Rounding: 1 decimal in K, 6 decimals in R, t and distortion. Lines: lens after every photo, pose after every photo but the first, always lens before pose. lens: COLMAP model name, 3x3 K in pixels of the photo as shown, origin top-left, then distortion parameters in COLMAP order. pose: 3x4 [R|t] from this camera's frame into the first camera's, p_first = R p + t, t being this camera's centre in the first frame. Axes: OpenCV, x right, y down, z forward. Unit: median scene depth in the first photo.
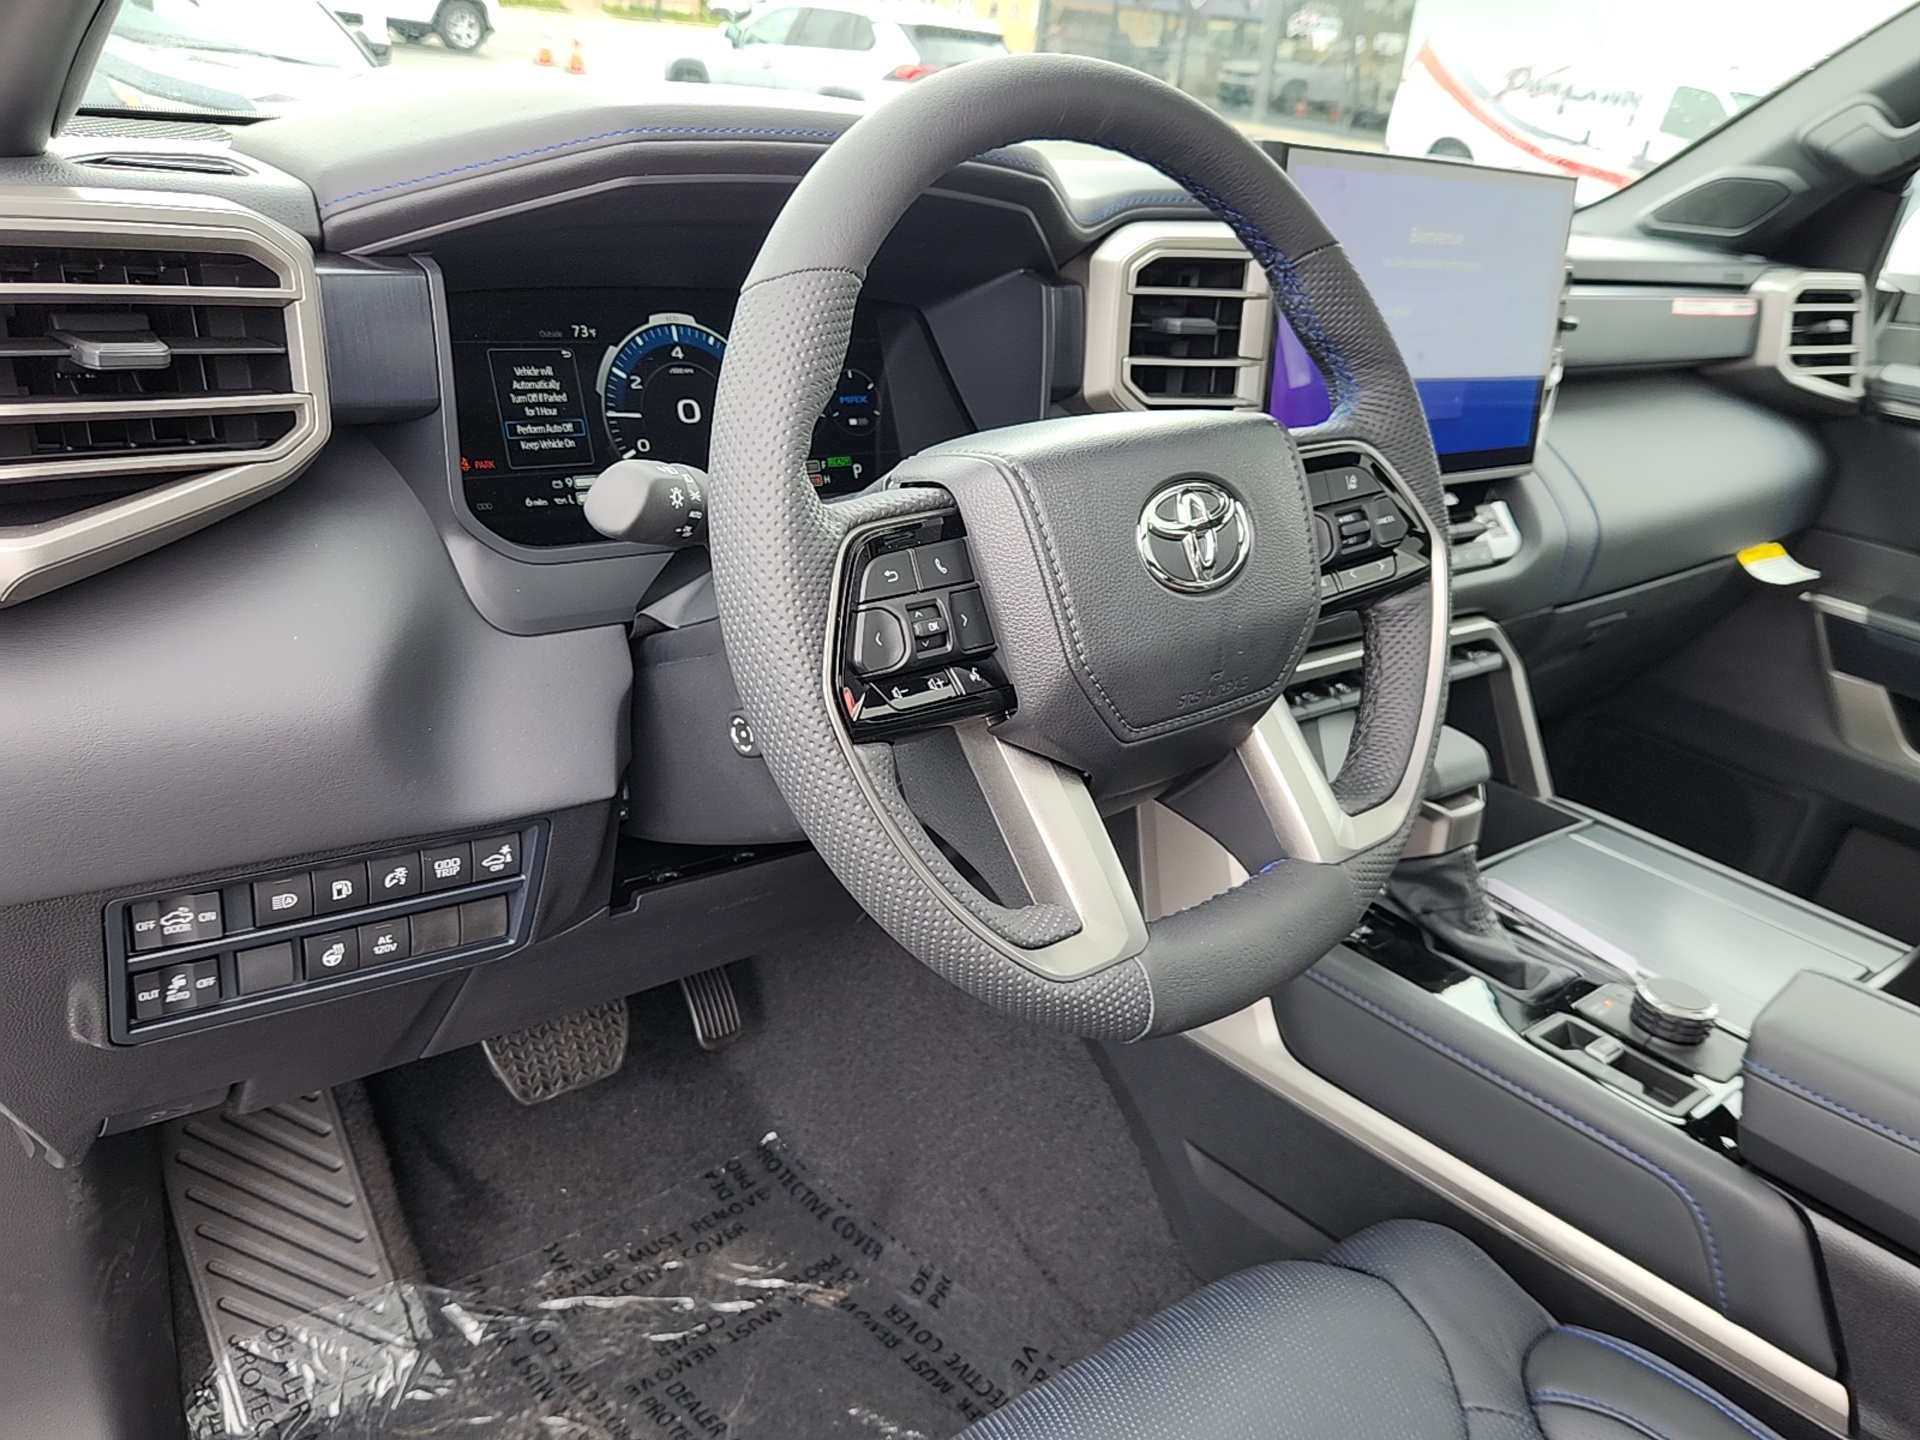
lens RADIAL K [[1593.0, 0, 996.9], [0, 1593.0, 736.5], [0, 0, 1]] dist [0.064407, -0.081795]
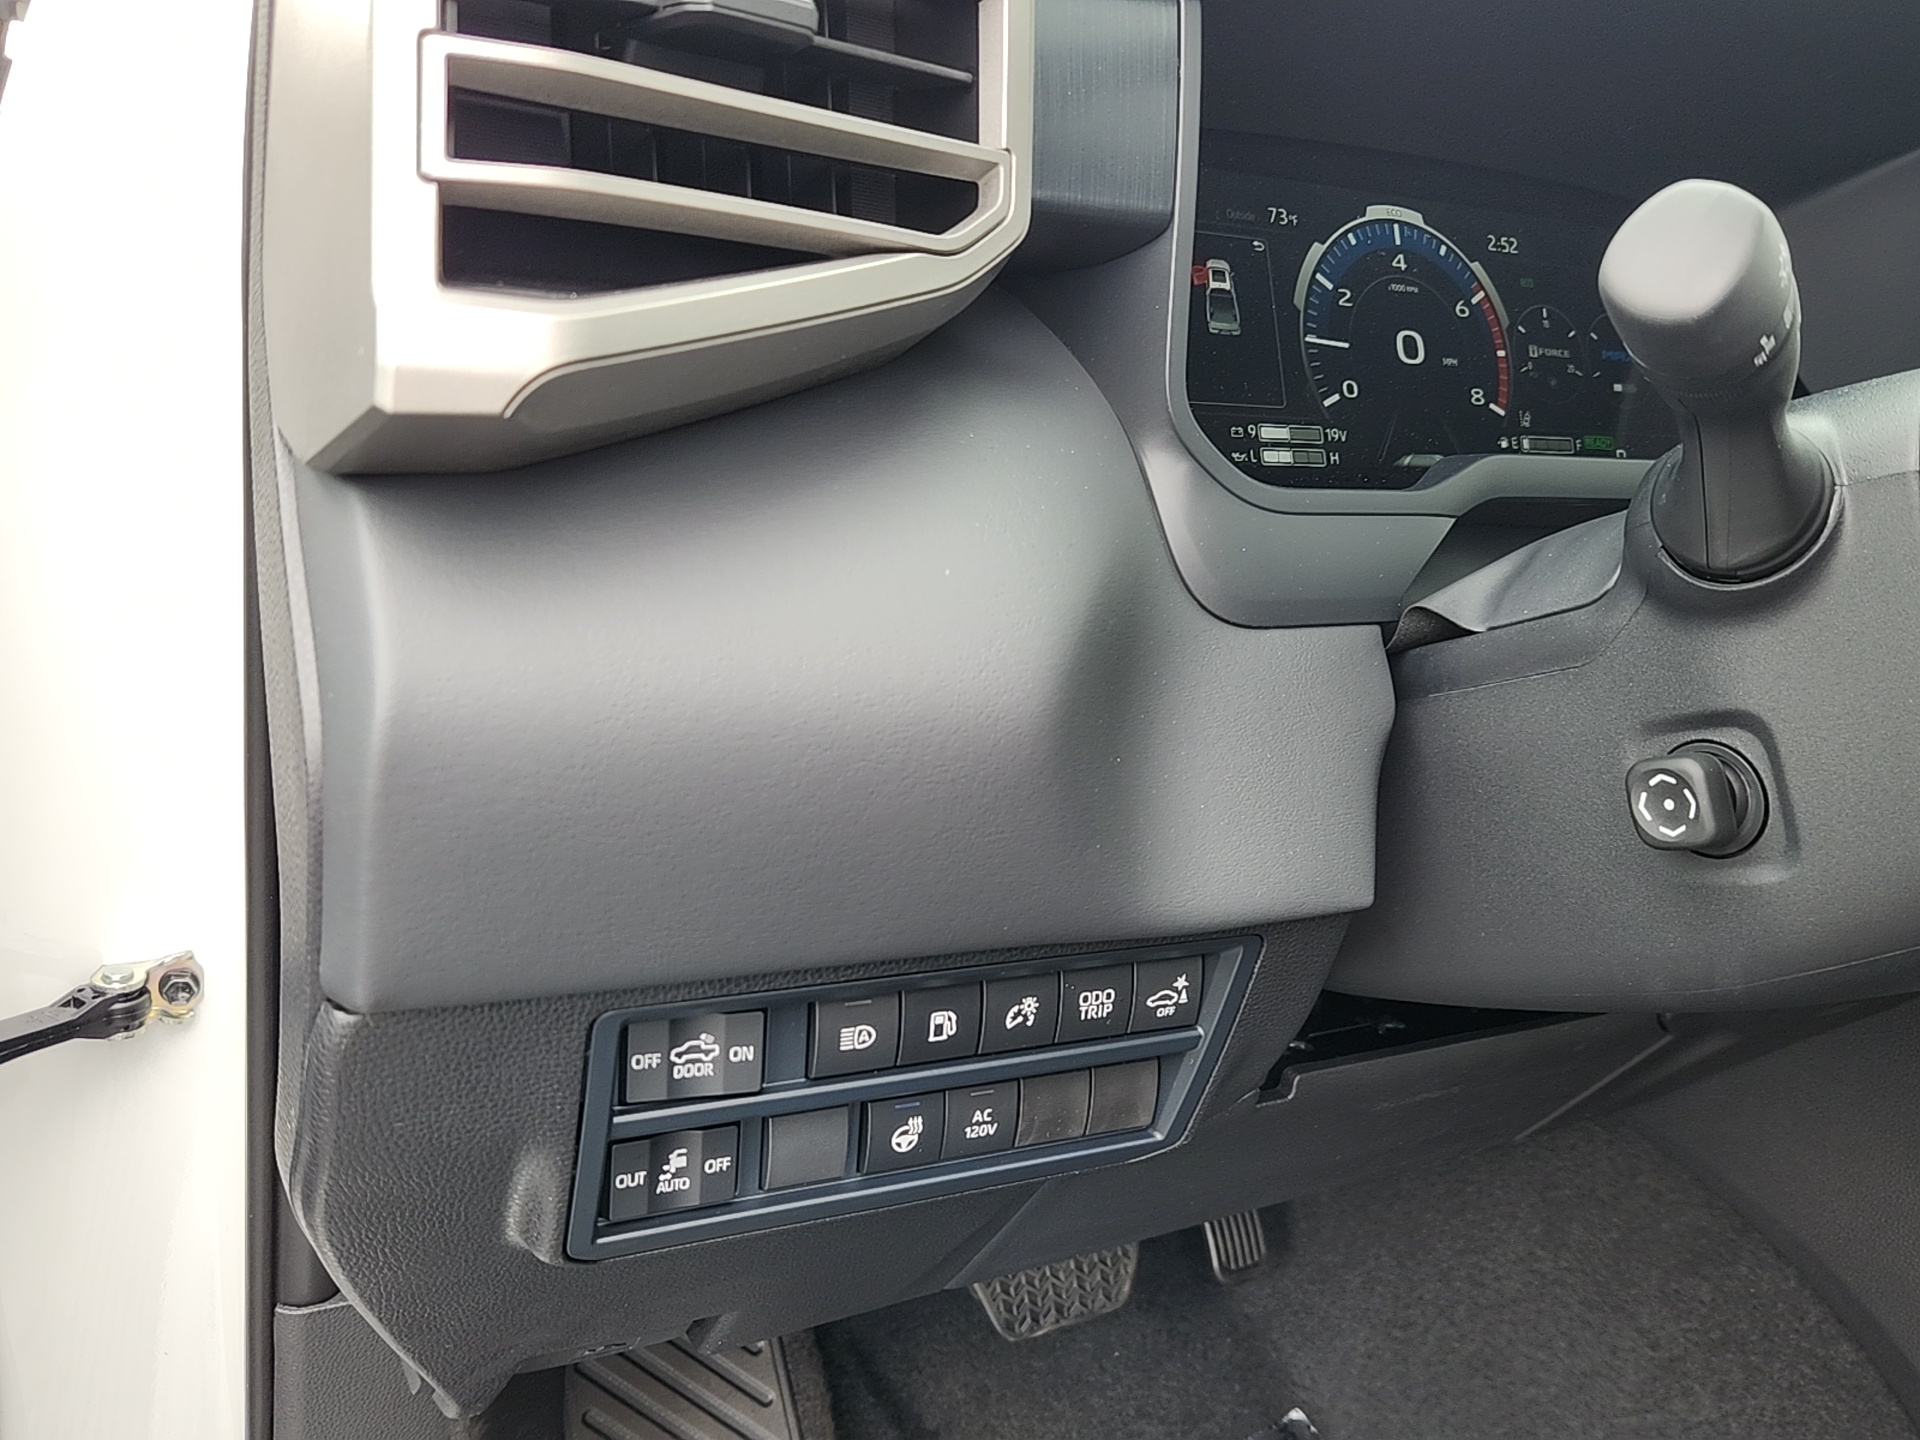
lens RADIAL K [[1593.0, 0, 996.9], [0, 1593.0, 736.5], [0, 0, 1]] dist [0.064407, -0.081795]
pose [[0.977601, 0.049206, -0.204632, -0.223580], [-0.070942, 0.992427, -0.100279, 0.038422], [0.198148, 0.112550, 0.973689, 0.343941]]
